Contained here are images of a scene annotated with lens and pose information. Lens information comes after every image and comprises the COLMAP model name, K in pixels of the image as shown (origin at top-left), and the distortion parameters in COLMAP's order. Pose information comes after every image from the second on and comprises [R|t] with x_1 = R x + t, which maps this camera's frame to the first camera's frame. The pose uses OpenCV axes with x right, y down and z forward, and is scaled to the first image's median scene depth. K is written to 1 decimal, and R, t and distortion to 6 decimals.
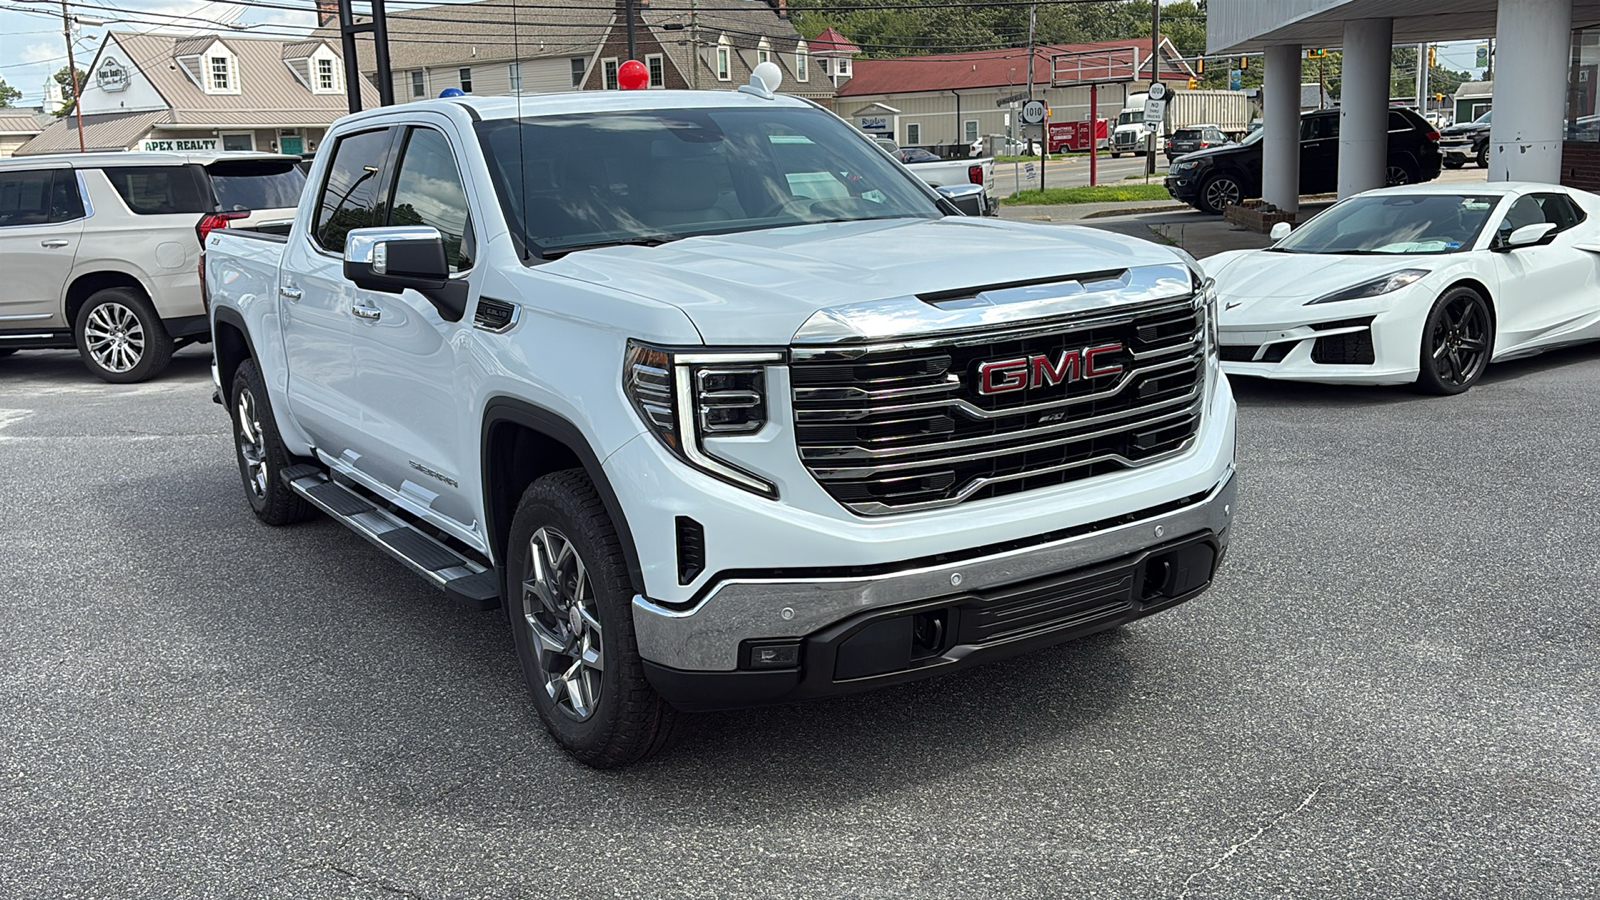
lens RADIAL K [[1513.6, 0, 793.9], [0, 1513.6, 451.9], [0, 0, 1]] dist [0.063231, -0.060429]
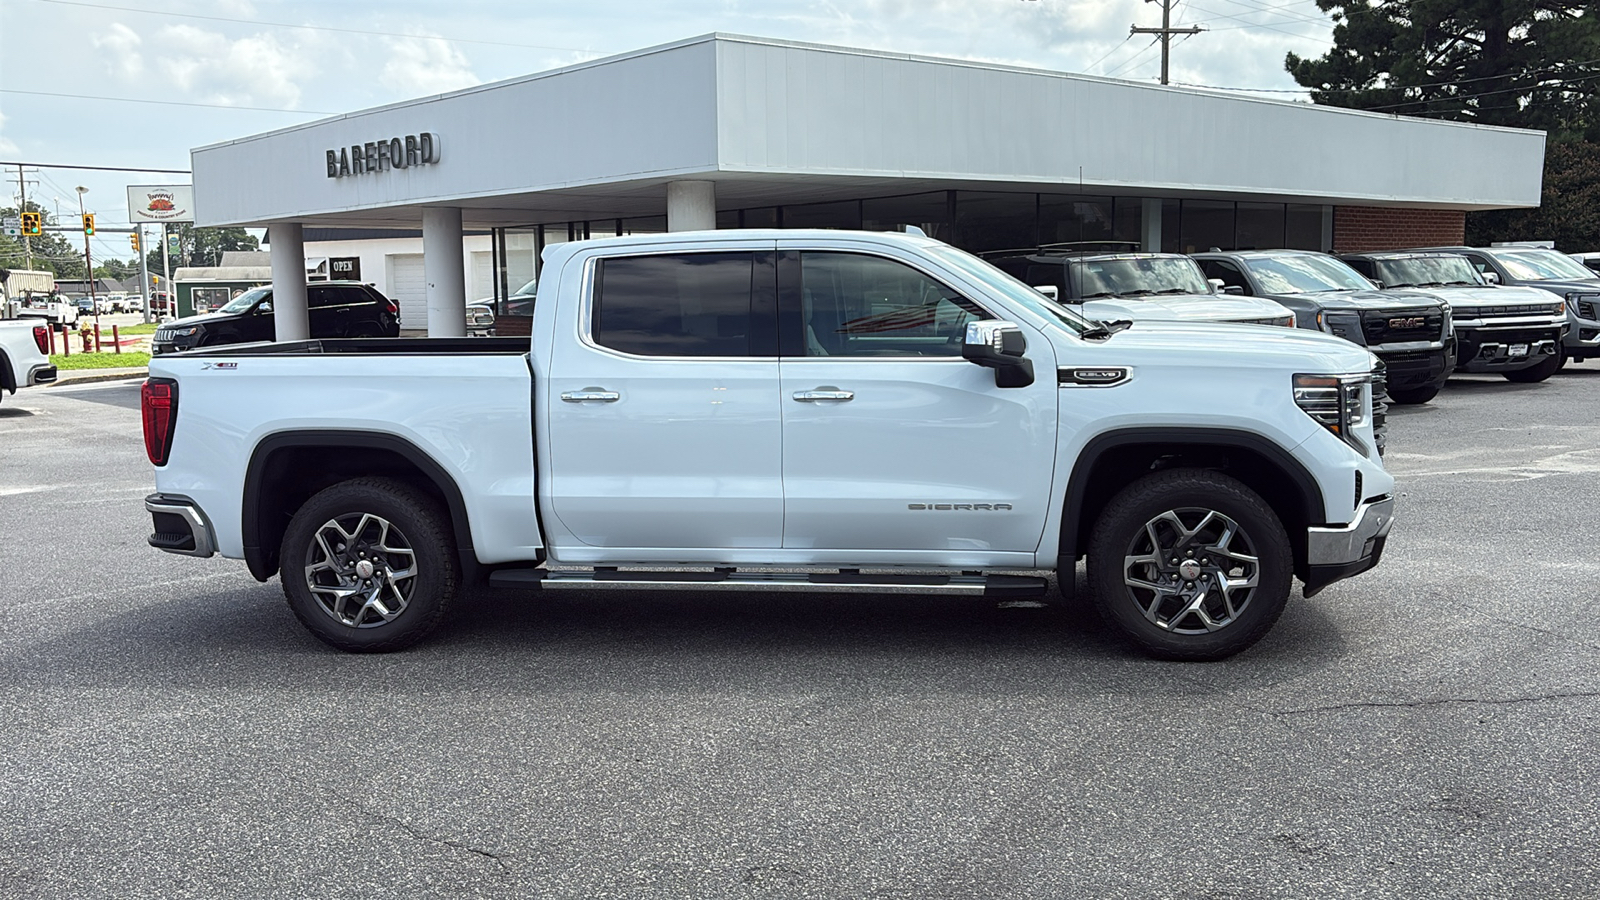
lens RADIAL K [[1485.0, 0, 800.0], [0, 1485.0, 450.0], [0, 0, 1]] dist [0.053745, -0.070588]
pose [[0.646472, -0.054837, 0.760964, -1.602950], [0.144033, 0.988250, -0.051146, 0.013669], [-0.749218, 0.142669, 0.646775, 0.320696]]
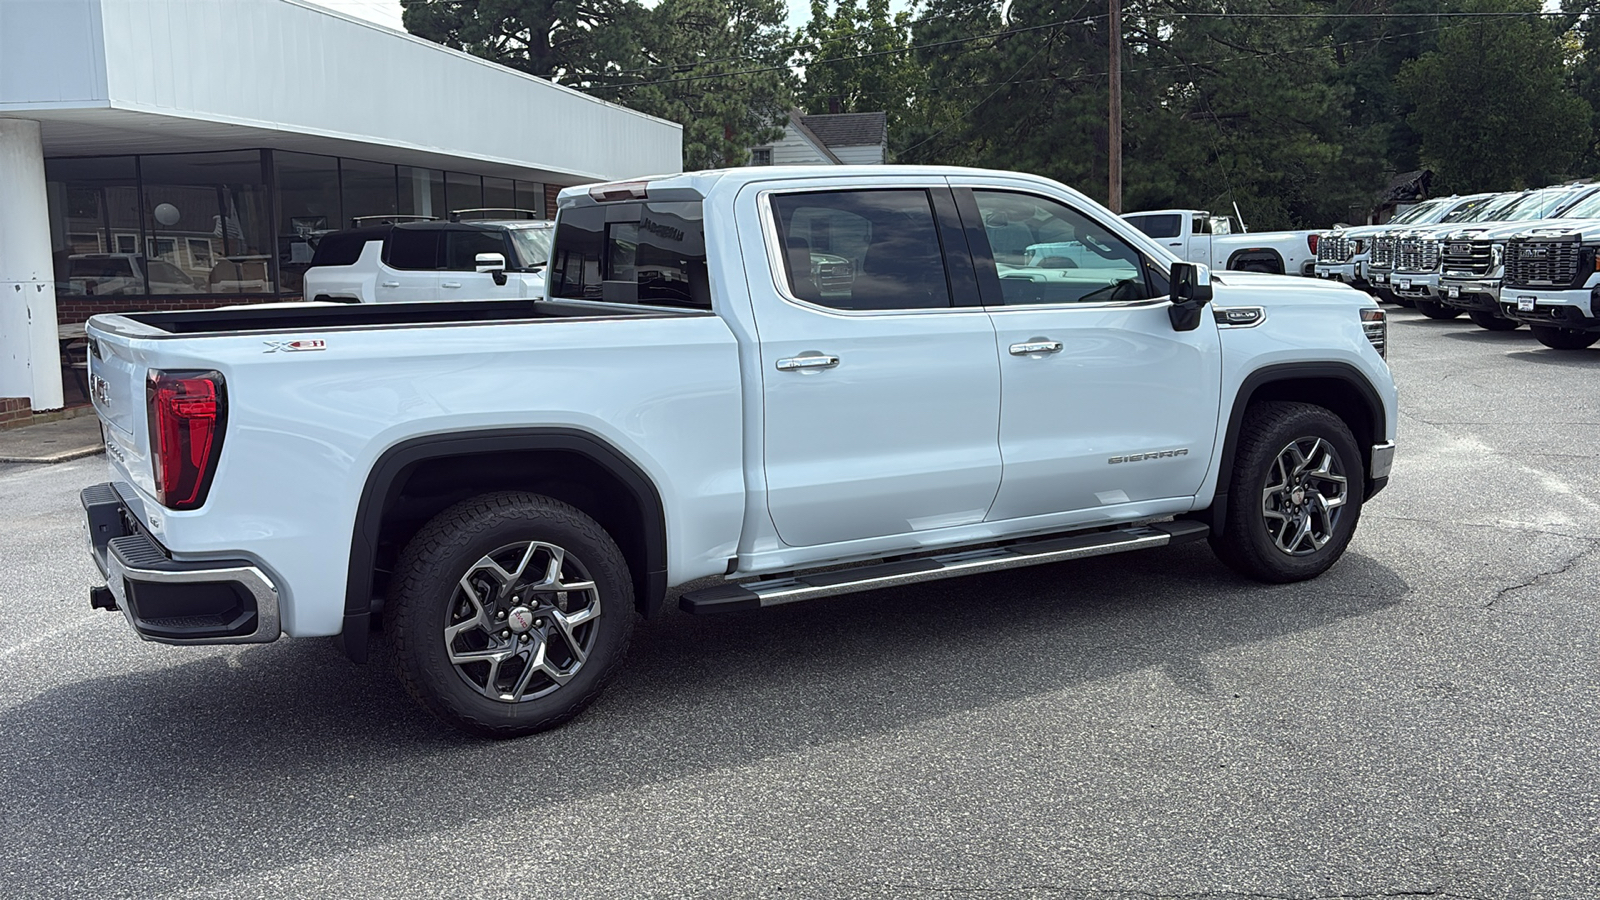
lens RADIAL K [[1441.8, 0, 774.7], [0, 1441.8, 448.4], [0, 0, 1]] dist [0.112311, -0.250909]
pose [[0.043720, -0.097666, 0.994259, -1.798651], [0.219320, 0.971871, 0.085823, -0.203595], [-0.974673, 0.214309, 0.063910, 1.501820]]
